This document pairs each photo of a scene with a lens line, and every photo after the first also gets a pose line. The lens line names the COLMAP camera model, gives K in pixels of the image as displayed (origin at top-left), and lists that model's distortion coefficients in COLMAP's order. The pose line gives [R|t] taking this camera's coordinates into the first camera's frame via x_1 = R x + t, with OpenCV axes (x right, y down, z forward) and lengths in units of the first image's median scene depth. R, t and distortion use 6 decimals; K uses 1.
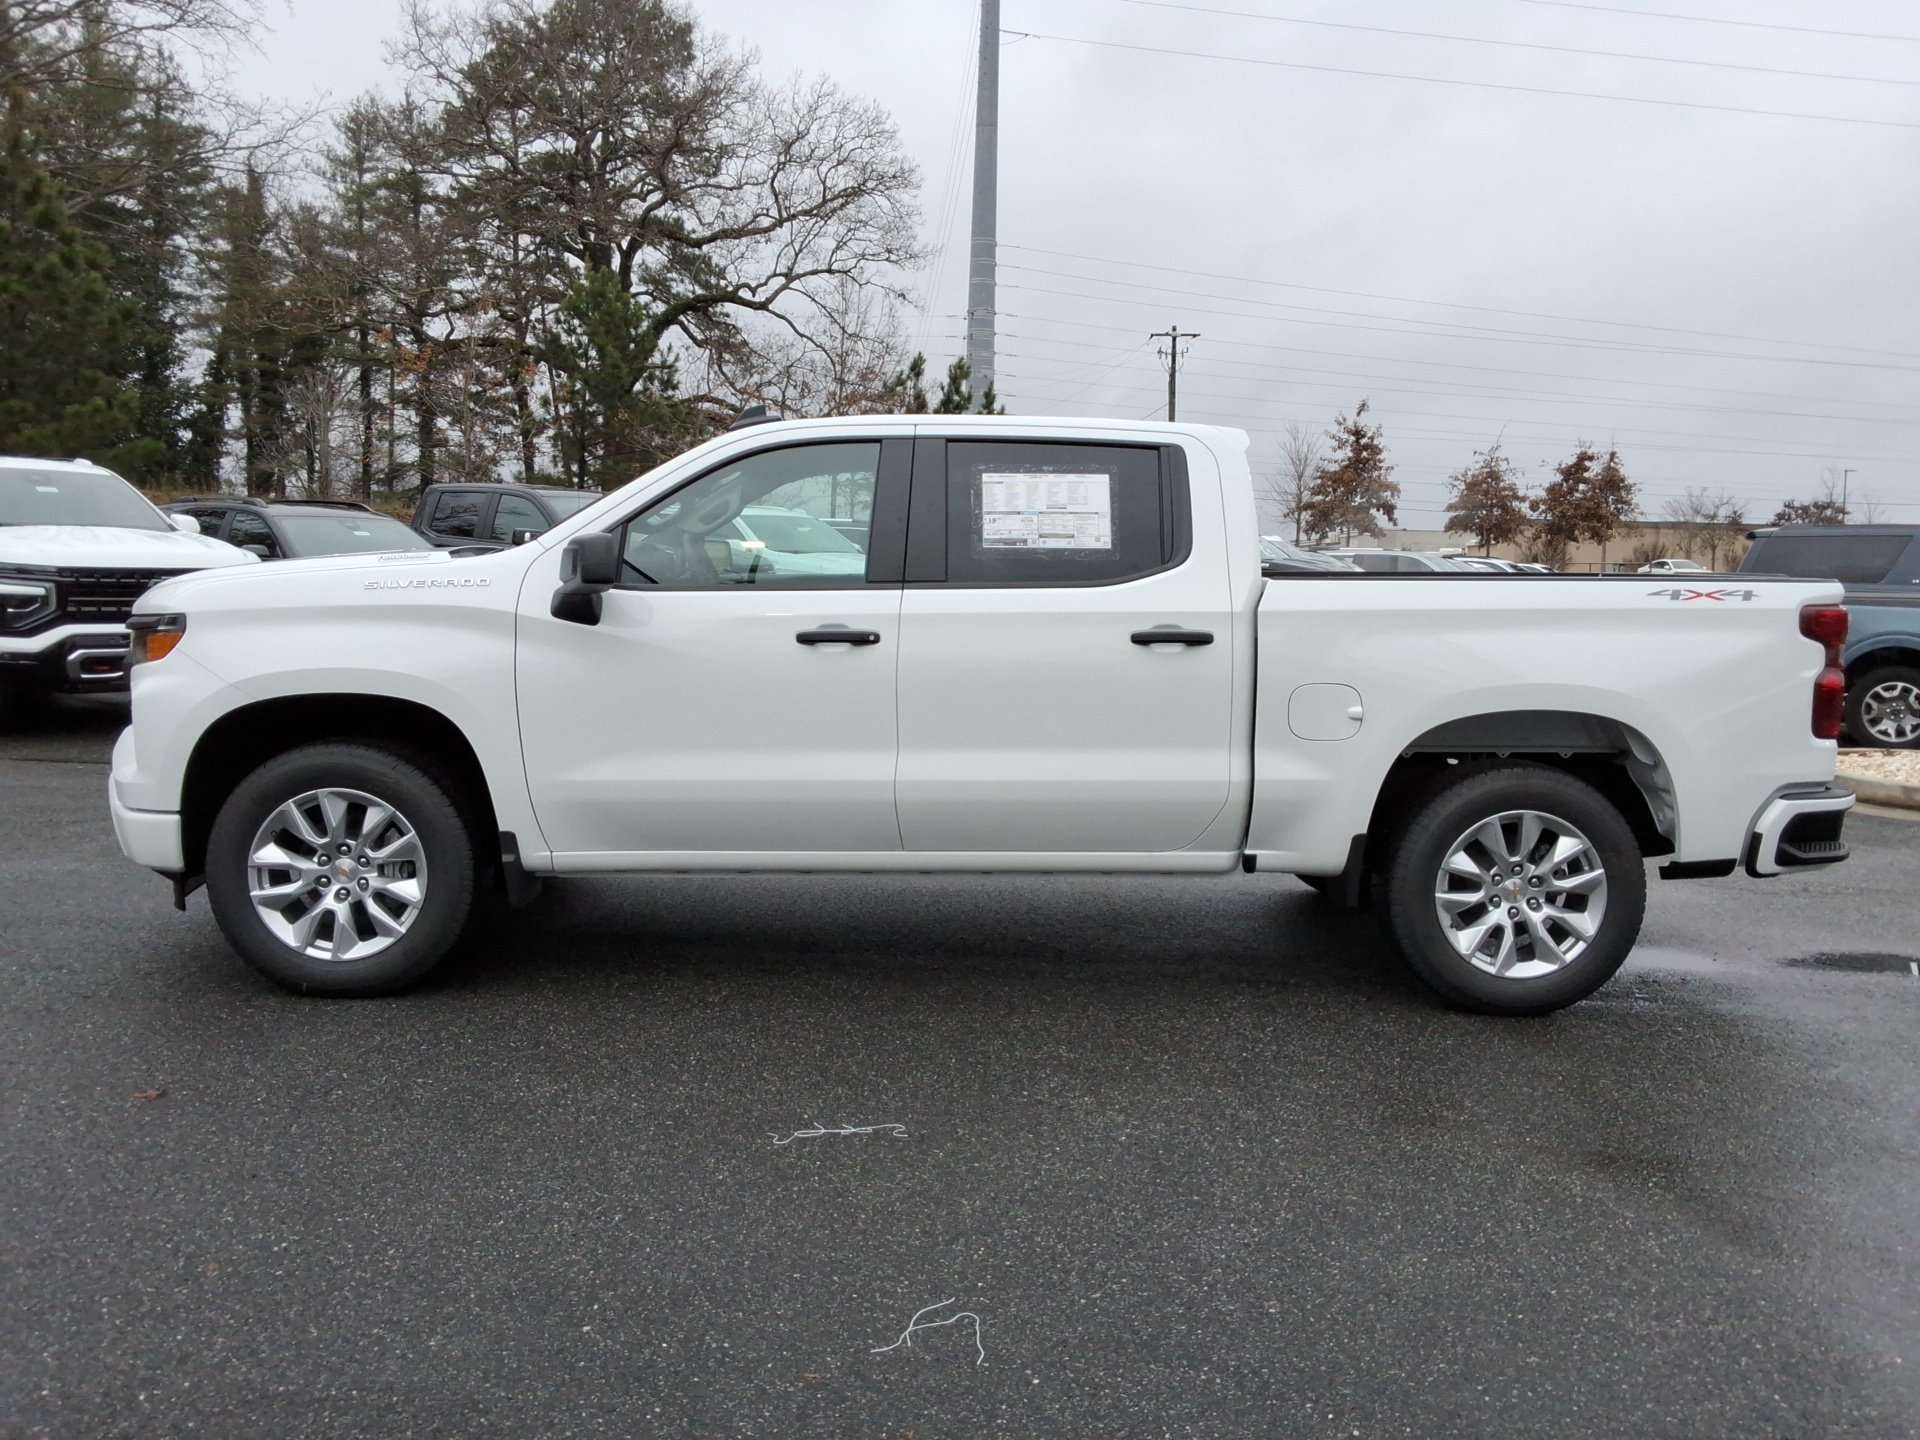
lens RADIAL K [[1534.0, 0, 967.6], [0, 1534.0, 735.3], [0, 0, 1]] dist [0.109158, -0.156090]
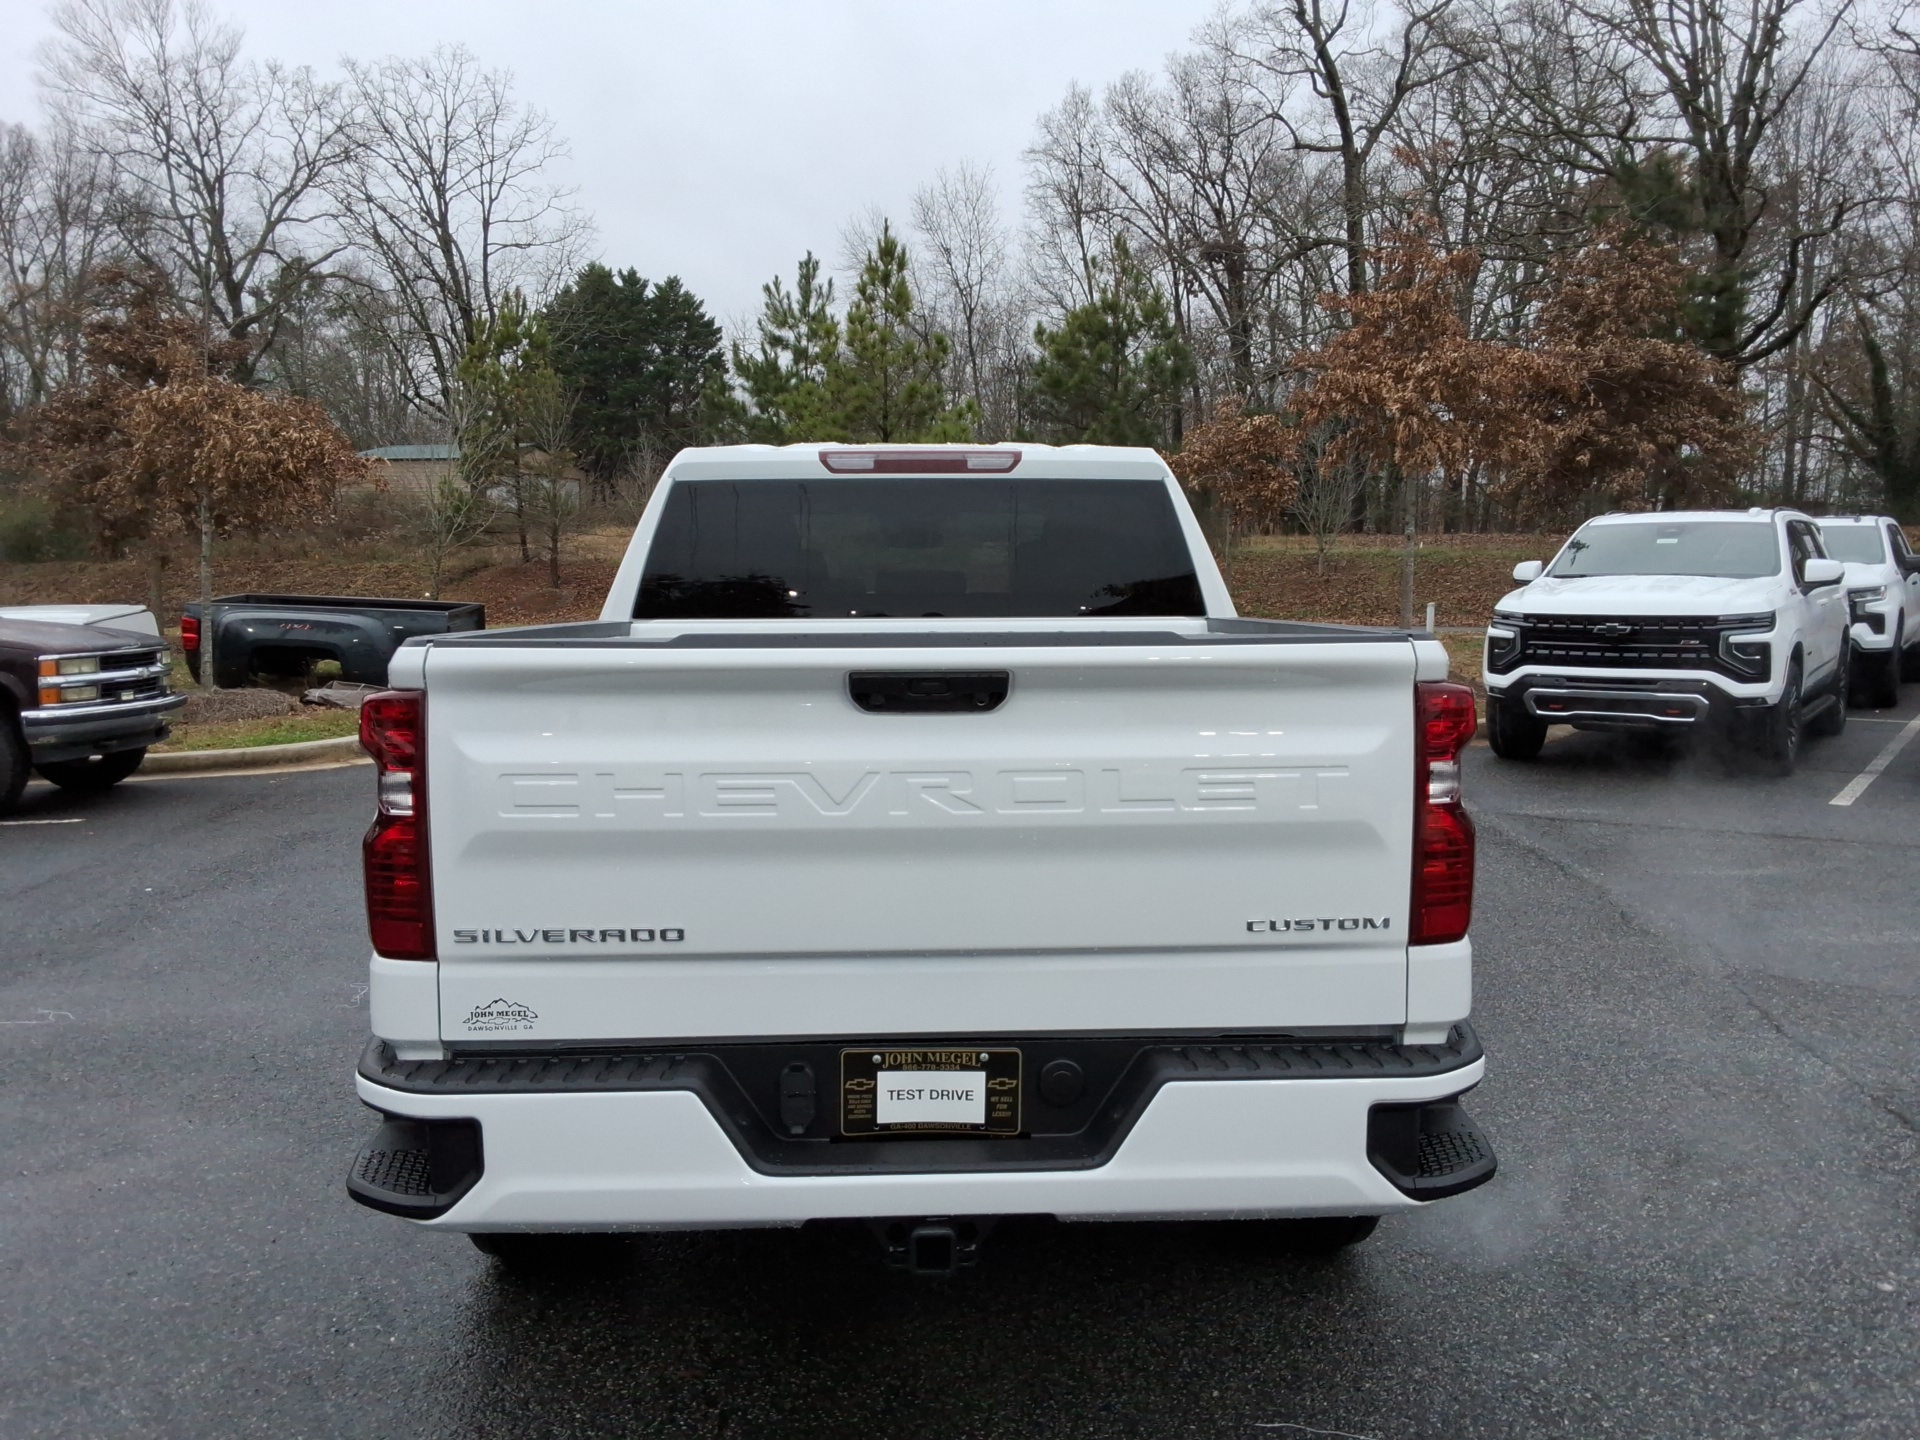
lens RADIAL K [[1534.0, 0, 975.6], [0, 1534.0, 713.4], [0, 0, 1]] dist [0.109158, -0.156090]
pose [[0.013159, 0.068151, -0.997588, 0.431169], [-0.114333, 0.991234, 0.066208, -0.053097], [0.993355, 0.113186, 0.020835, 0.479938]]
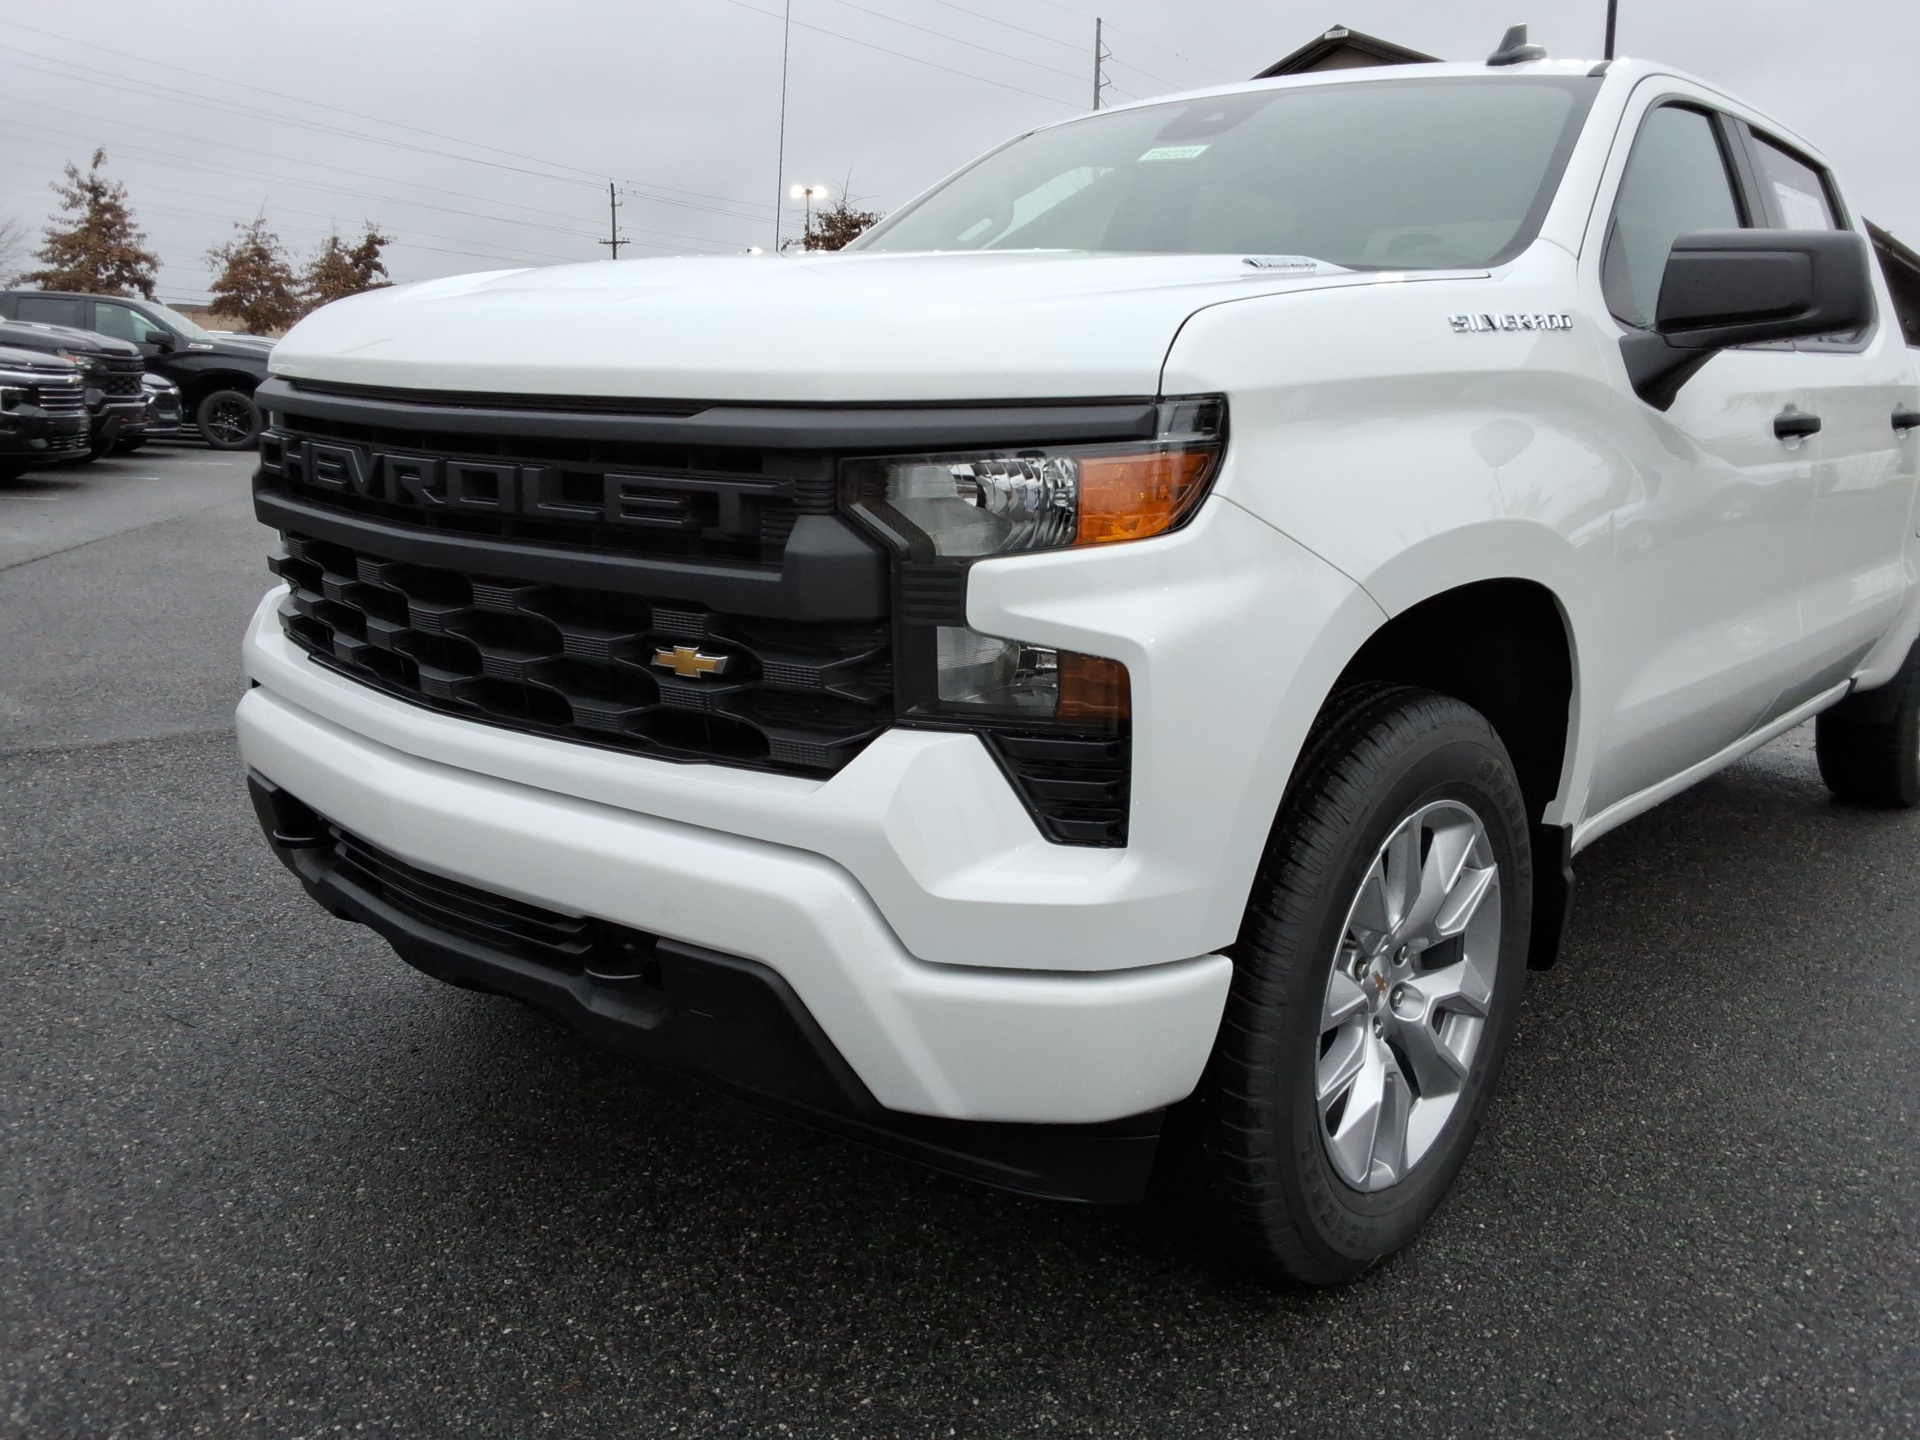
lens RADIAL K [[1534.0, 0, 956.0], [0, 1534.0, 727.5], [0, 0, 1]] dist [0.109158, -0.156090]
pose [[0.680969, -0.156139, 0.715473, -0.314921], [0.067820, 0.986253, 0.150682, -0.023869], [-0.729165, -0.054086, 0.682197, 0.314948]]
